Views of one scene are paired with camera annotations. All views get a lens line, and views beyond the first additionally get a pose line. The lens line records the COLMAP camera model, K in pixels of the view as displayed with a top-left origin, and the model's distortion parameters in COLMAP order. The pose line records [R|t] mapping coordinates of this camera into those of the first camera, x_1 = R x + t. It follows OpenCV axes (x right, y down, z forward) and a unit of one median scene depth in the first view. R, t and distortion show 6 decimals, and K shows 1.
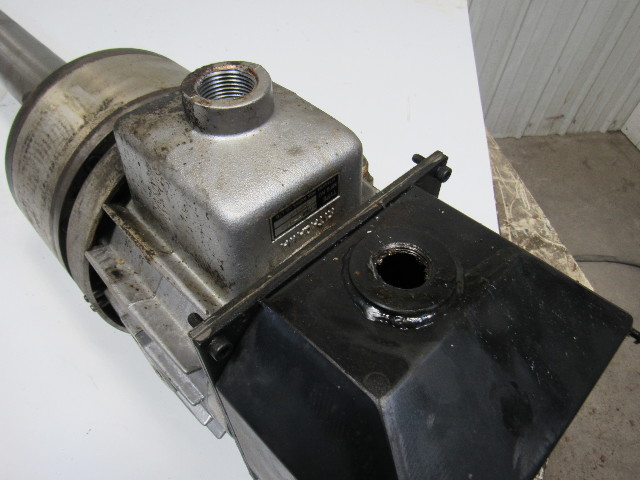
lens RADIAL K [[468.9, 0, 320.0], [0, 468.9, 240.0], [0, 0, 1]] dist [-0.030579, 0.002855]
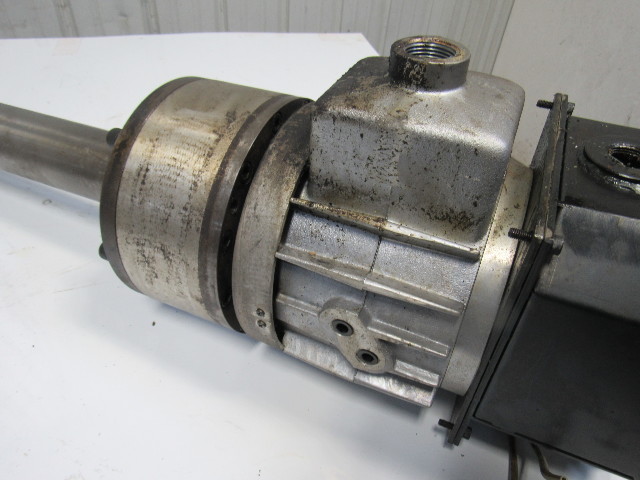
lens RADIAL K [[468.9, 0, 320.0], [0, 468.9, 240.0], [0, 0, 1]] dist [-0.030579, 0.002855]
pose [[0.938056, -0.229989, 0.259146, -0.620700], [0.258440, 0.962609, -0.081199, 0.096690], [-0.230781, 0.143143, 0.962419, 0.028387]]
